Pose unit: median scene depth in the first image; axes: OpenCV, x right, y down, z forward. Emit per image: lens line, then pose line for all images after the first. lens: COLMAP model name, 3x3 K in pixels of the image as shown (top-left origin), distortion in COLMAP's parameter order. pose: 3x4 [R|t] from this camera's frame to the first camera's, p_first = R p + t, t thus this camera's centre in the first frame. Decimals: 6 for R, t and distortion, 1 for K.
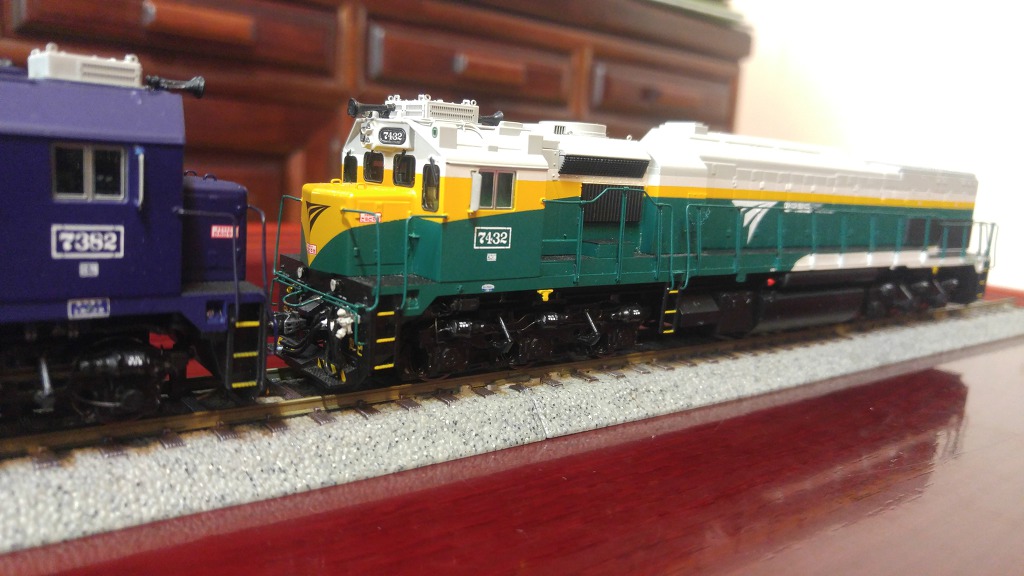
lens RADIAL K [[800.1, 0, 512.0], [0, 800.1, 288.0], [0, 0, 1]] dist [-0.006568, -0.002285]
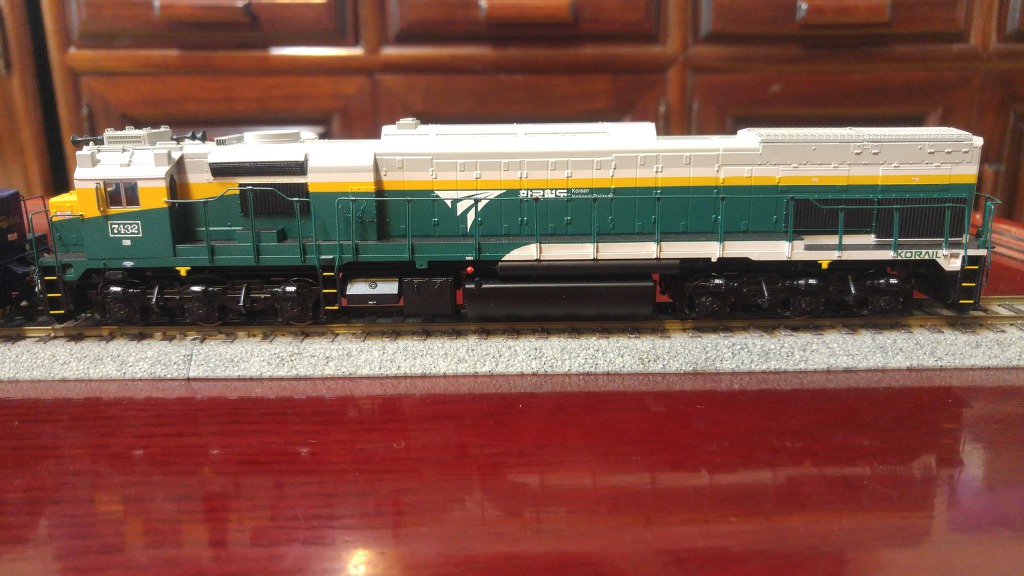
lens RADIAL K [[800.1, 0, 512.0], [0, 800.1, 288.0], [0, 0, 1]] dist [-0.006568, -0.002285]
pose [[0.786493, 0.072267, -0.613357, 1.428305], [-0.033284, 0.996647, 0.074747, -0.089562], [0.616702, -0.038373, 0.786261, 0.321757]]
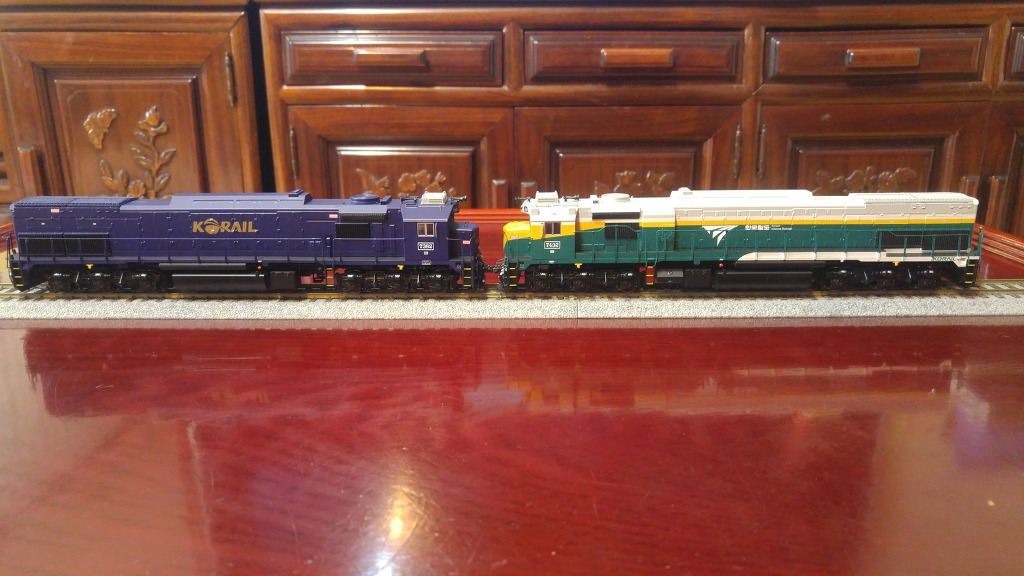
lens RADIAL K [[777.2, 0, 512.0], [0, 777.2, 288.0], [0, 0, 1]] dist [0.010655, 0.002227]
pose [[0.772515, 0.091796, -0.628327, 1.698814], [-0.036035, 0.994239, 0.100949, -0.192398], [0.633973, -0.055343, 0.771372, -1.311288]]
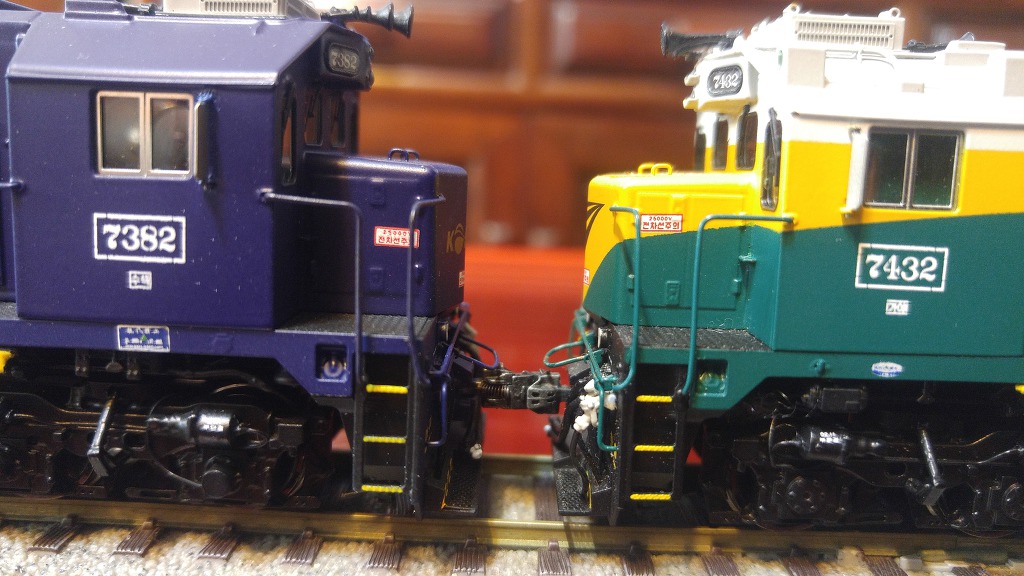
lens RADIAL K [[851.1, 0, 512.0], [0, 851.1, 288.0], [0, 0, 1]] dist [-0.074408, 0.004292]
pose [[0.784128, 0.046130, -0.618882, 0.109457], [-0.083706, 0.995982, -0.031818, -0.014832], [0.614928, 0.076753, 0.784839, 0.472043]]
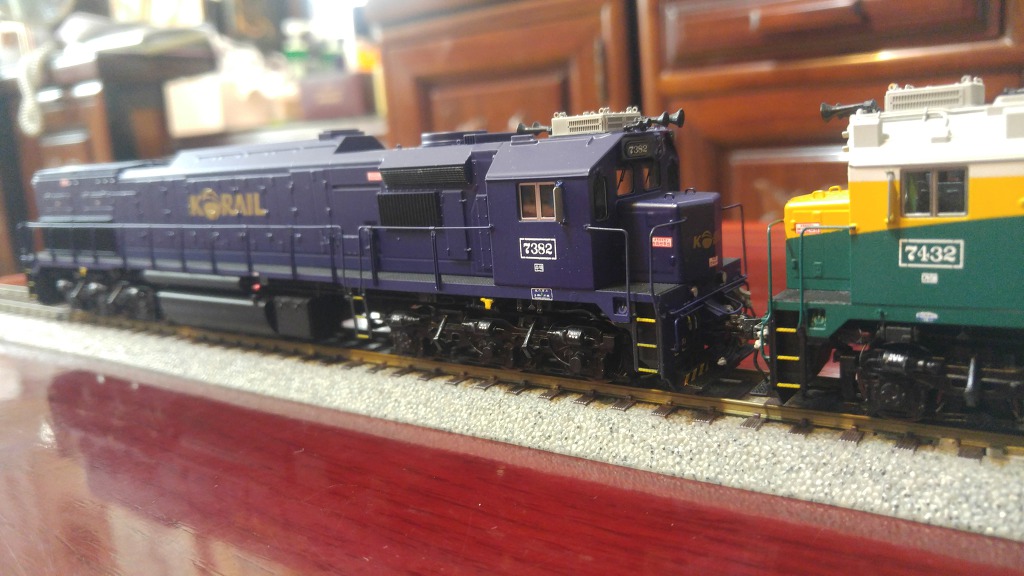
lens RADIAL K [[822.4, 0, 512.0], [0, 822.4, 288.0], [0, 0, 1]] dist [-0.001396, 0.001946]
pose [[0.270269, 0.073964, -0.959939, 0.664307], [-0.062247, 0.996301, 0.059240, -0.053022], [0.960770, 0.043743, 0.273874, 0.399325]]
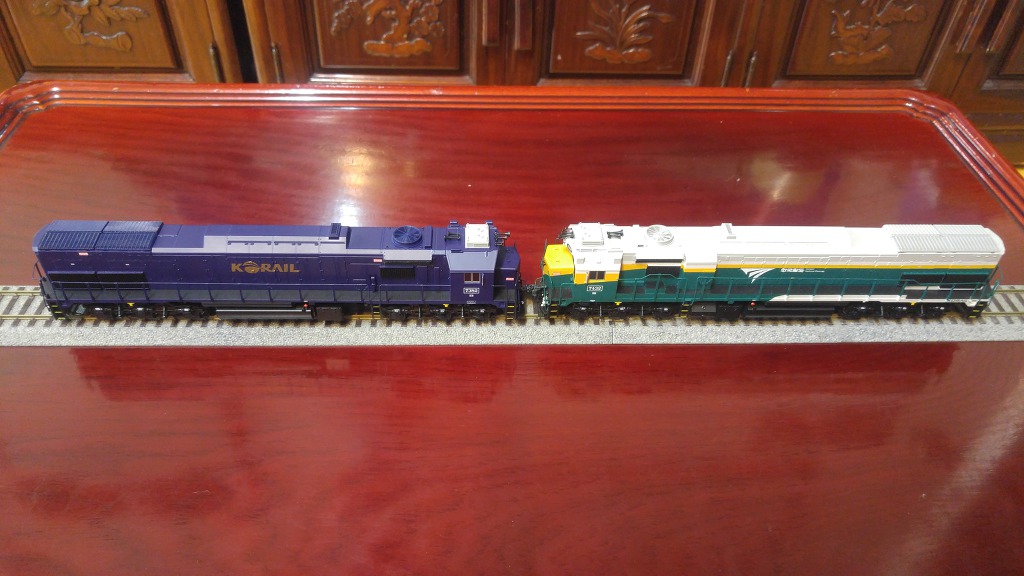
lens RADIAL K [[773.0, 0, 506.8], [0, 773.0, 286.6], [0, 0, 1]] dist [0.076970, -0.186290]
pose [[0.807162, 0.357372, -0.469867, 1.093288], [-0.065619, 0.845321, 0.530213, -1.620425], [0.586672, -0.397135, 0.705762, -1.253863]]
